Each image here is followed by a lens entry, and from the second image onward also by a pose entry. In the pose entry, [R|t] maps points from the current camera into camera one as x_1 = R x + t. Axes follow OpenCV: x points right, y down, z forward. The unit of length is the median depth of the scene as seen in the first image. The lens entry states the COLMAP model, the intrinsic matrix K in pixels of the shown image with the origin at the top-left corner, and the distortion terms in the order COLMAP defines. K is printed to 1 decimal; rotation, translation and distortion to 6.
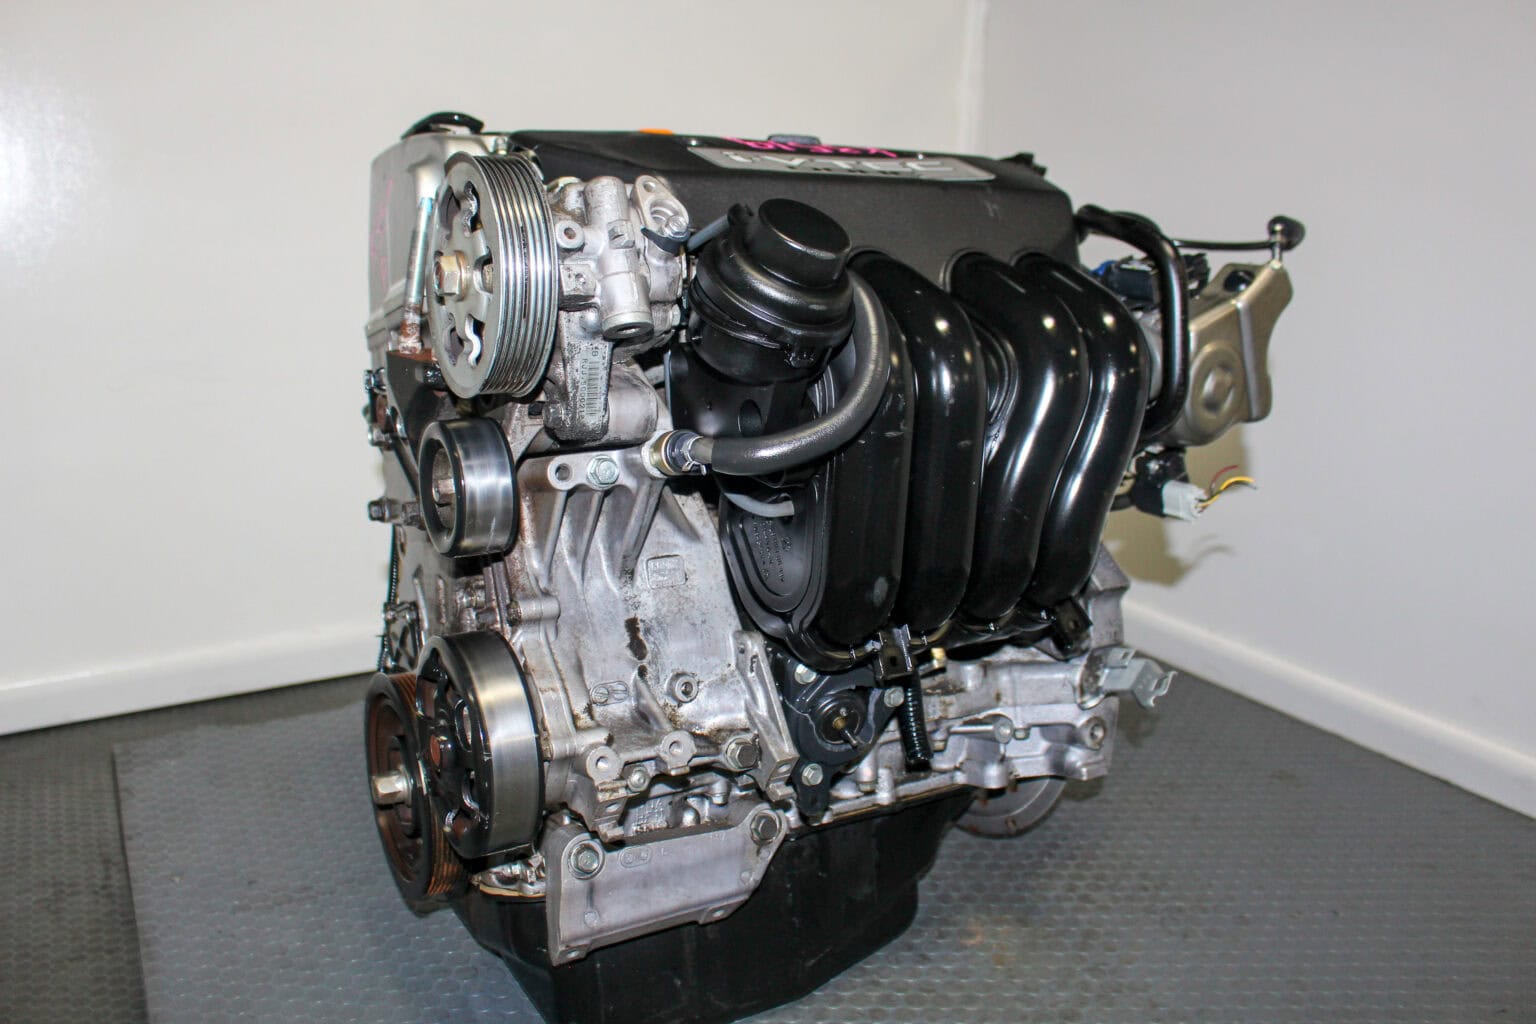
lens RADIAL K [[1270.9, 0, 768.0], [0, 1270.9, 512.0], [0, 0, 1]] dist [-0.114808, -0.000825]
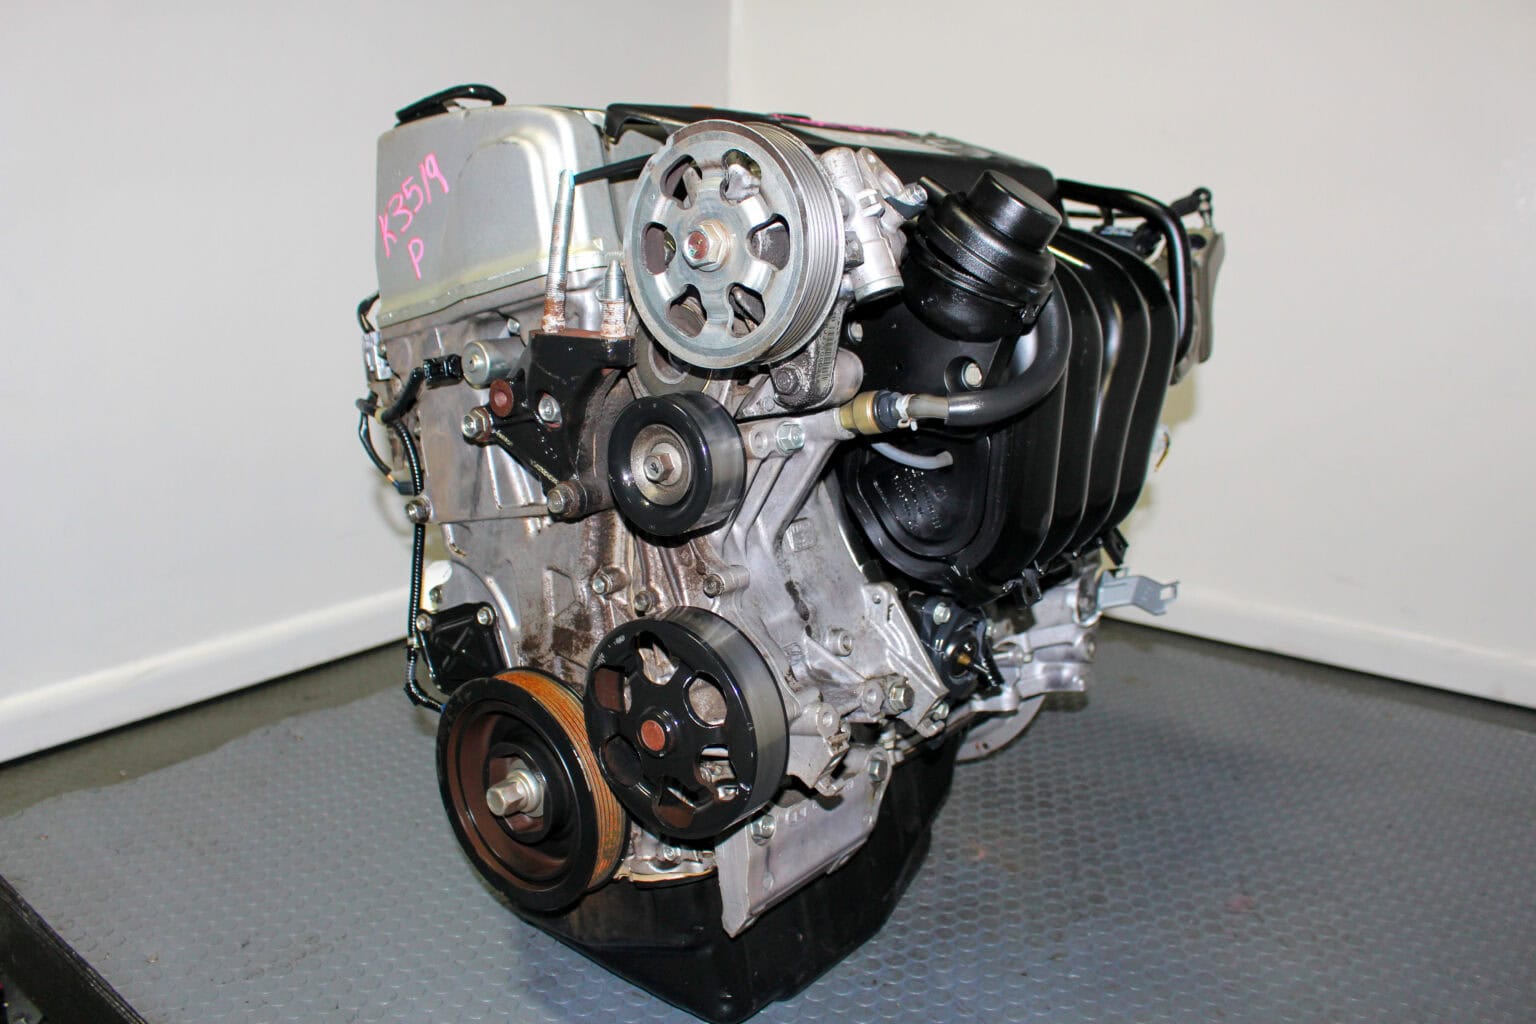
lens RADIAL K [[1270.9, 0, 768.0], [0, 1270.9, 512.0], [0, 0, 1]] dist [-0.114808, -0.000825]
pose [[0.939804, -0.095993, 0.327953, -0.440589], [0.092920, 0.995358, 0.025065, 0.000702], [-0.328837, 0.006917, 0.944361, 0.035867]]
